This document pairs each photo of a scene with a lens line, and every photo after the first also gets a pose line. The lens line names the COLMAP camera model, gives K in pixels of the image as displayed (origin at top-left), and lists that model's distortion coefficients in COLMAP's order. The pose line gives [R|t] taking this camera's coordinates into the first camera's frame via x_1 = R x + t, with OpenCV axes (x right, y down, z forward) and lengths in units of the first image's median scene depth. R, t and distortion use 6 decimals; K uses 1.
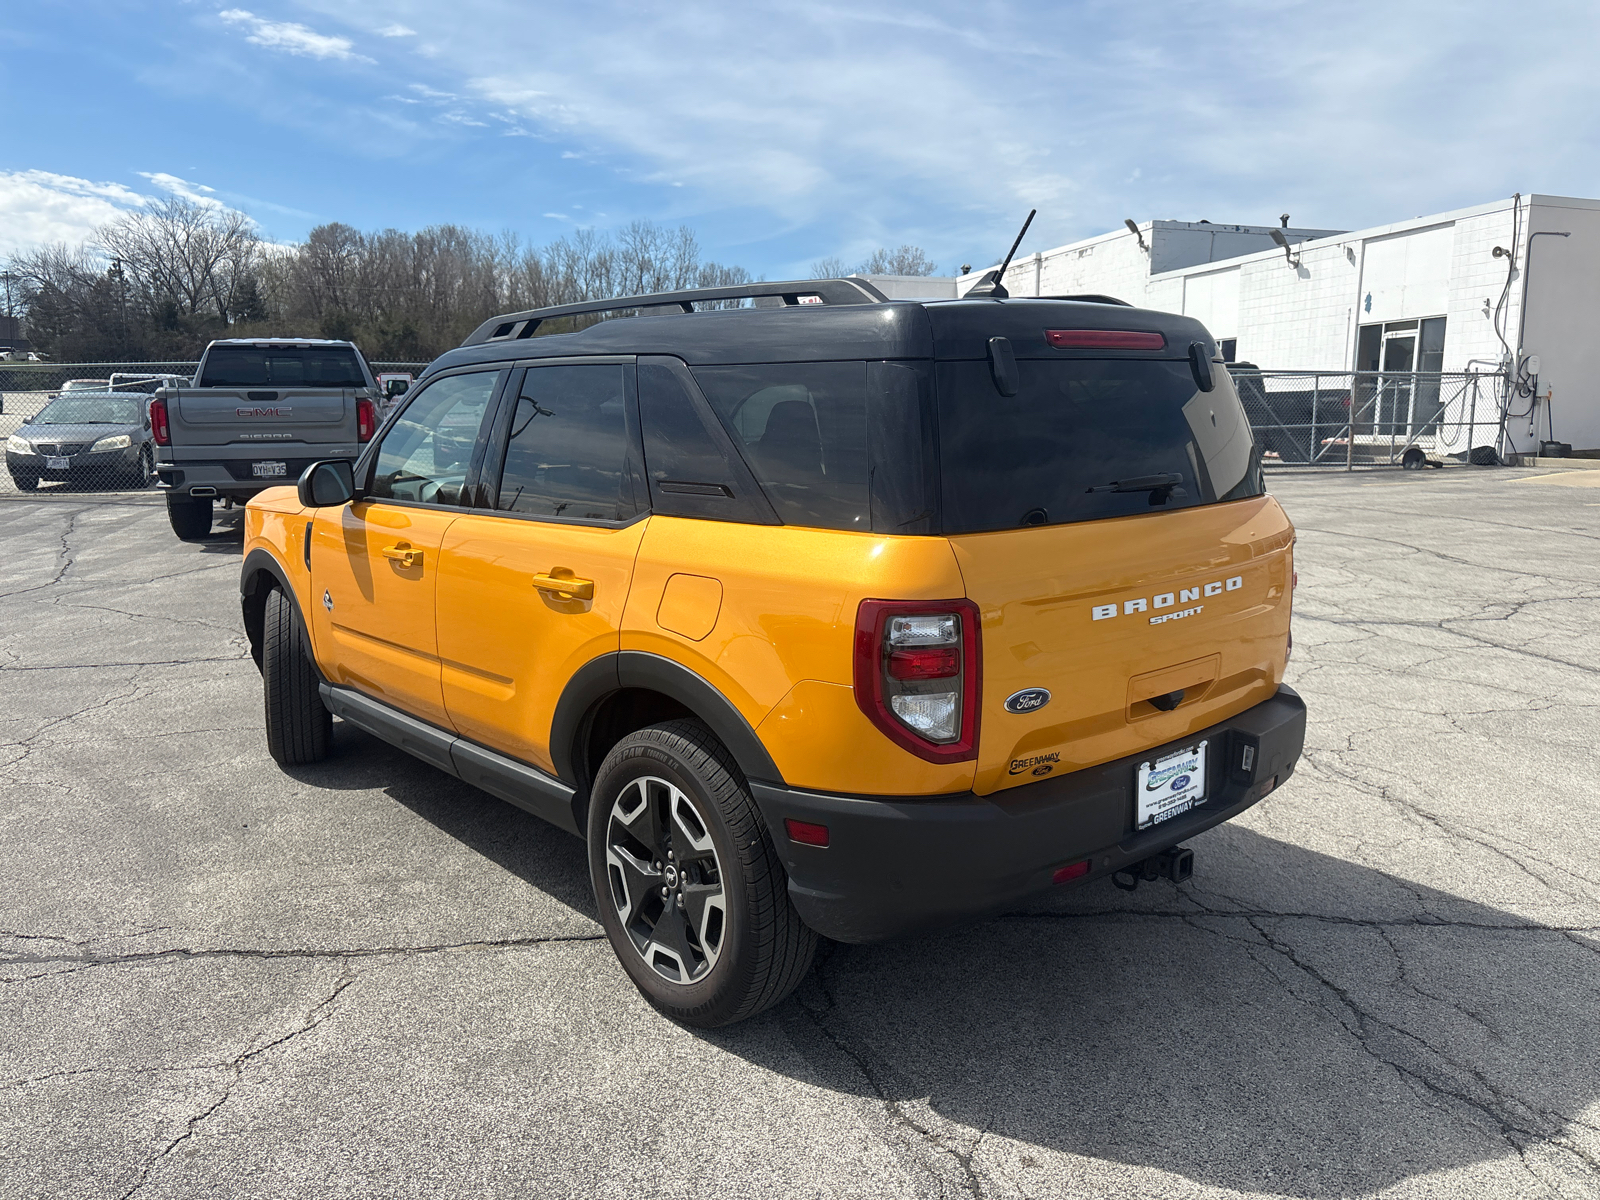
lens RADIAL K [[1144.4, 0, 804.1], [0, 1144.4, 582.6], [0, 0, 1]] dist [0.022392, -0.032286]
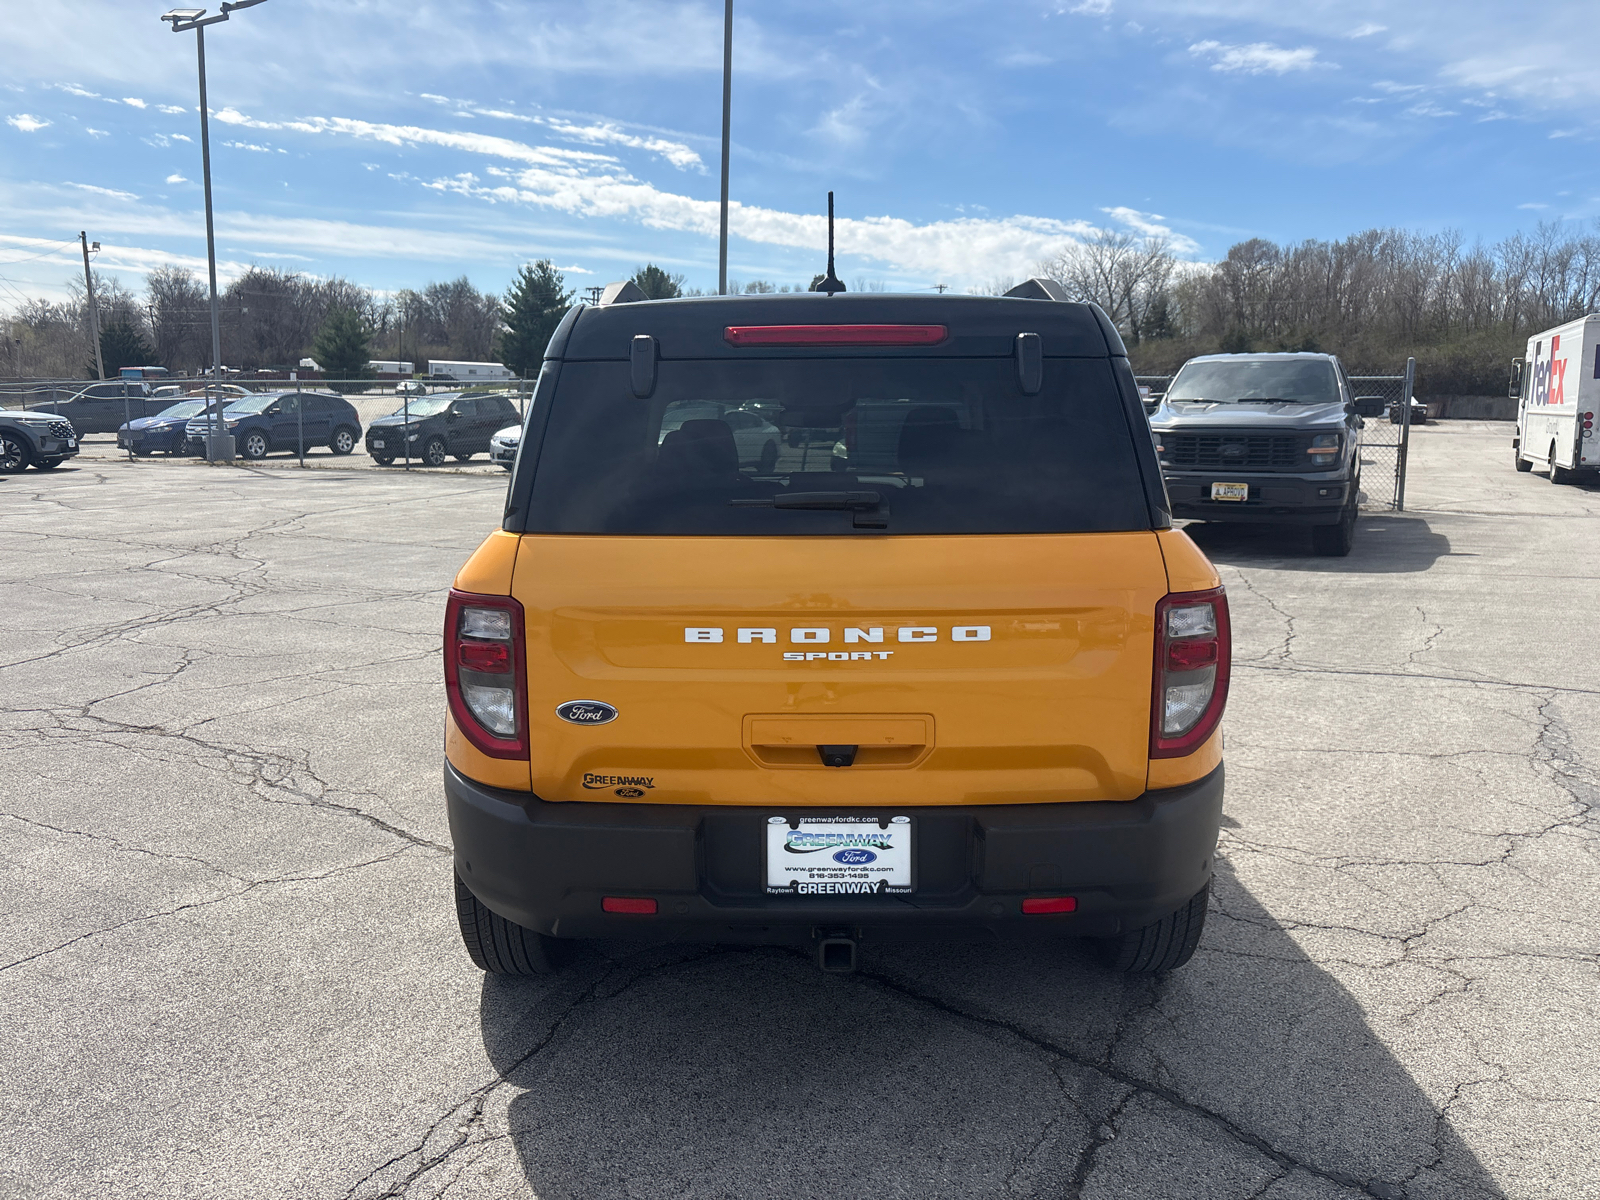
lens RADIAL K [[1155.4, 0, 823.4], [0, 1155.4, 587.0], [0, 0, 1]] dist [0.051595, -0.061300]
pose [[0.767000, 0.101685, -0.633539, 0.605304], [-0.107667, 0.993759, 0.029153, -0.032810], [0.632550, 0.045851, 0.773161, 0.232717]]
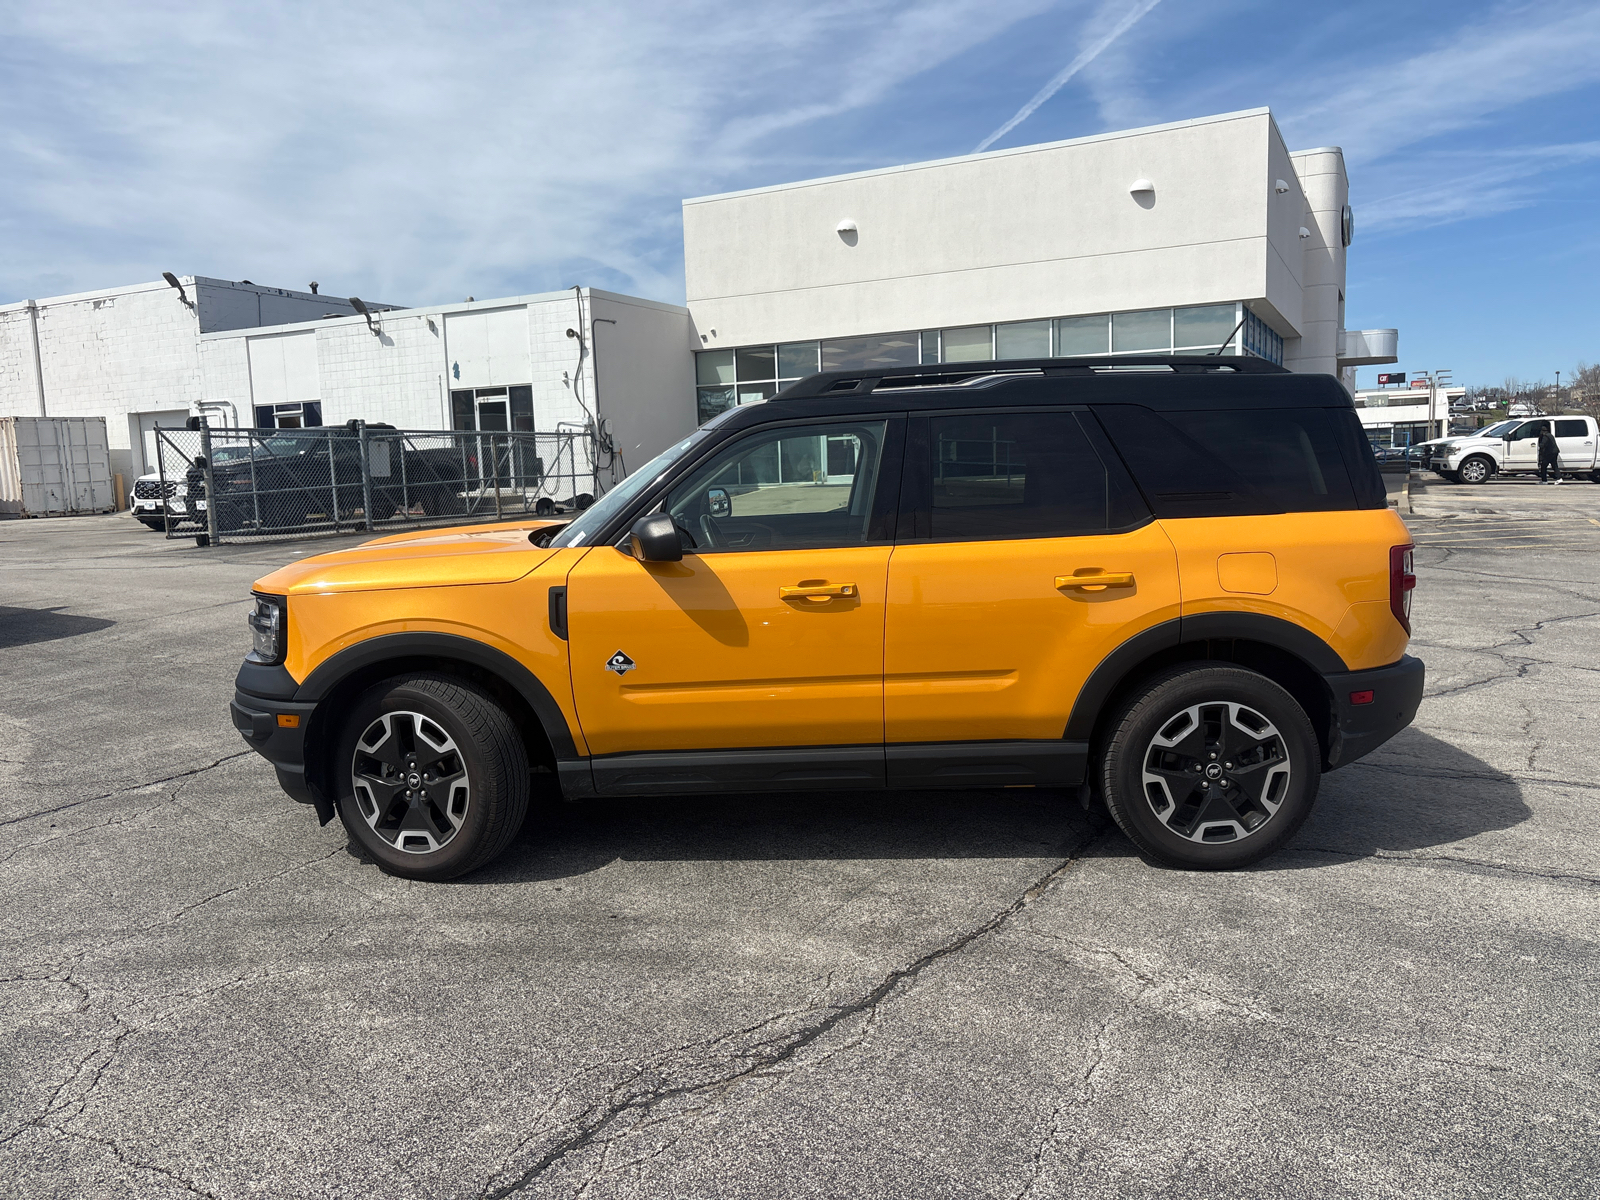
lens RADIAL K [[1139.4, 0, 770.3], [0, 1139.4, 598.7], [0, 0, 1]] dist [0.009491, -0.038042]
pose [[0.699409, -0.104293, 0.707071, -1.099247], [0.131285, 0.991210, 0.016341, -0.036486], [-0.702560, 0.081399, 0.706954, 0.279724]]
